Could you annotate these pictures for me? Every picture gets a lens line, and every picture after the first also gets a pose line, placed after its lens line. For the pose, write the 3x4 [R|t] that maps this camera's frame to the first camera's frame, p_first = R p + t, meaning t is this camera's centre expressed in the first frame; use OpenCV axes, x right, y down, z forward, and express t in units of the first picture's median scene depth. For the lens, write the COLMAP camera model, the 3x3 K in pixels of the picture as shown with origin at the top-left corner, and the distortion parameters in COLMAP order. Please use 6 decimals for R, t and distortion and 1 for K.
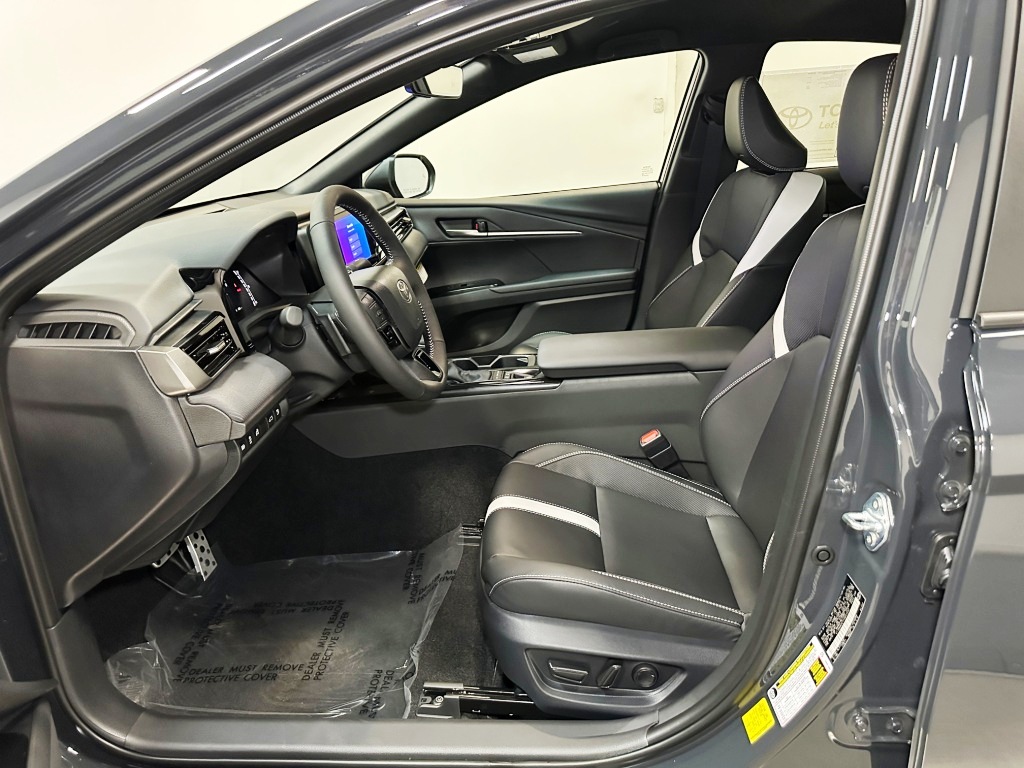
lens RADIAL K [[725.2, 0, 512.0], [0, 725.2, 384.0], [0, 0, 1]] dist [0.135802, -0.211146]
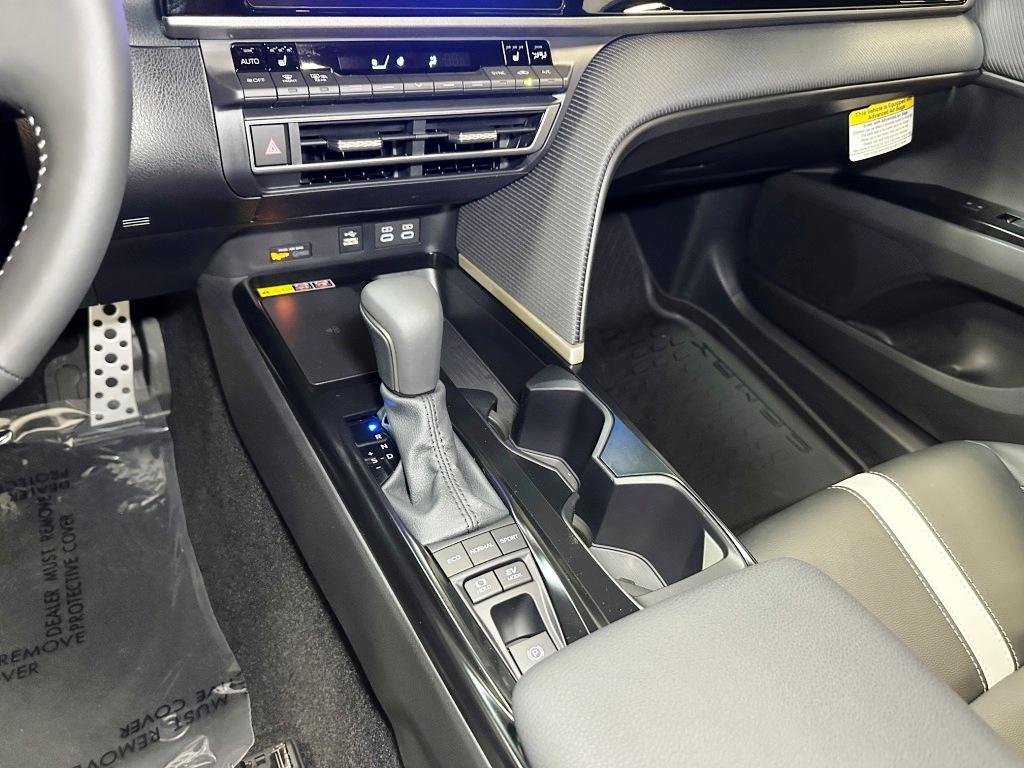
lens RADIAL K [[729.8, 0, 516.1], [0, 729.8, 384.6], [0, 0, 1]] dist [0.090951, -0.108541]
pose [[0.527923, 0.622599, -0.577640, 0.112726], [-0.434750, 0.782384, 0.445946, -0.197548], [0.729582, 0.015704, 0.683713, 0.851657]]
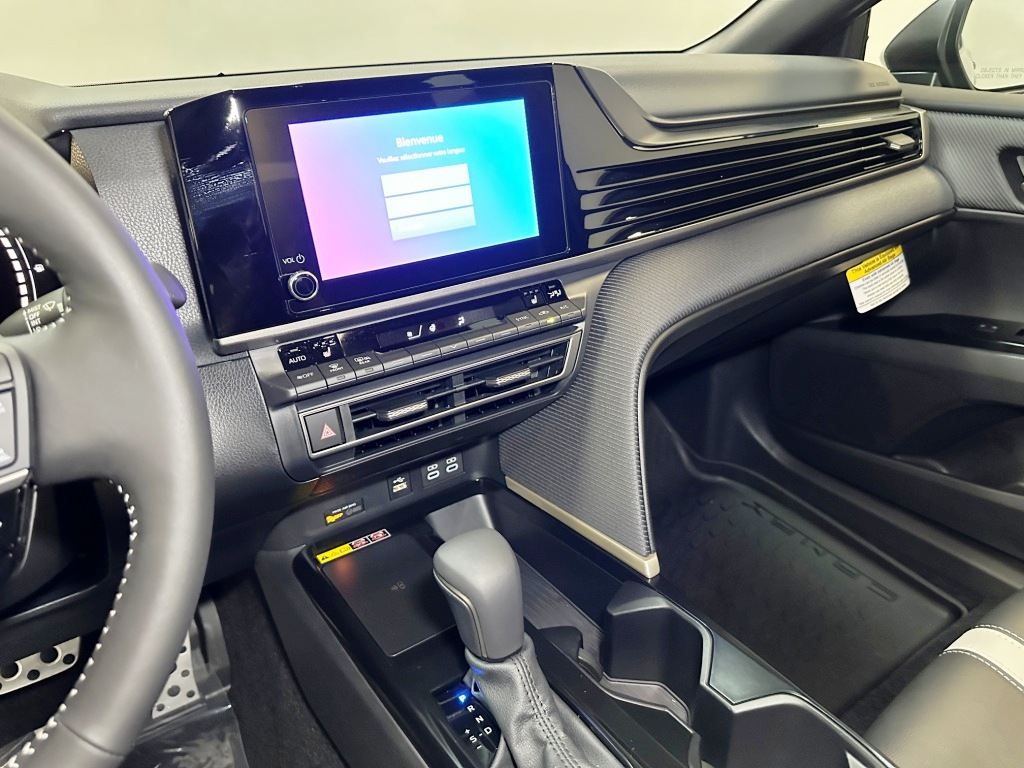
lens RADIAL K [[725.2, 0, 512.0], [0, 725.2, 384.0], [0, 0, 1]] dist [0.135802, -0.211146]
pose [[0.602011, 0.364890, -0.710238, 0.083761], [-0.258858, 0.930626, 0.258703, -0.216886], [0.755364, 0.028109, 0.654702, 0.838165]]
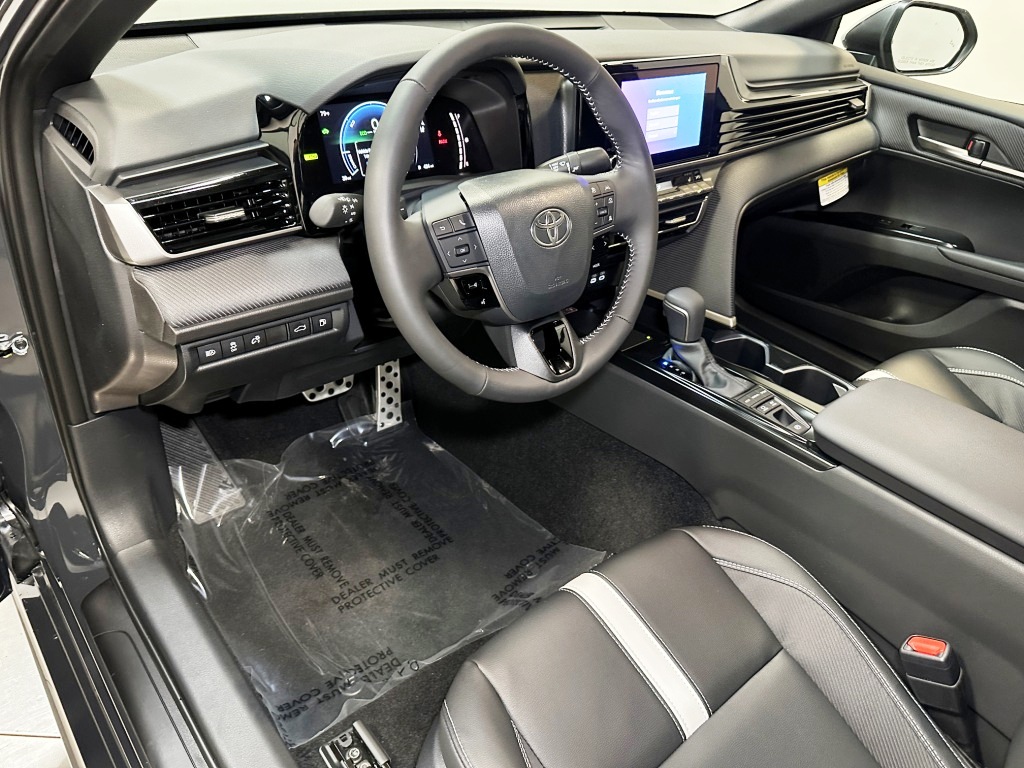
lens RADIAL K [[725.2, 0, 512.0], [0, 725.2, 384.0], [0, 0, 1]] dist [0.135802, -0.211146]
pose [[0.686327, 0.490729, -0.536788, 0.177728], [-0.360253, 0.870539, 0.335230, -0.165224], [0.631802, -0.036698, 0.774261, 0.396373]]
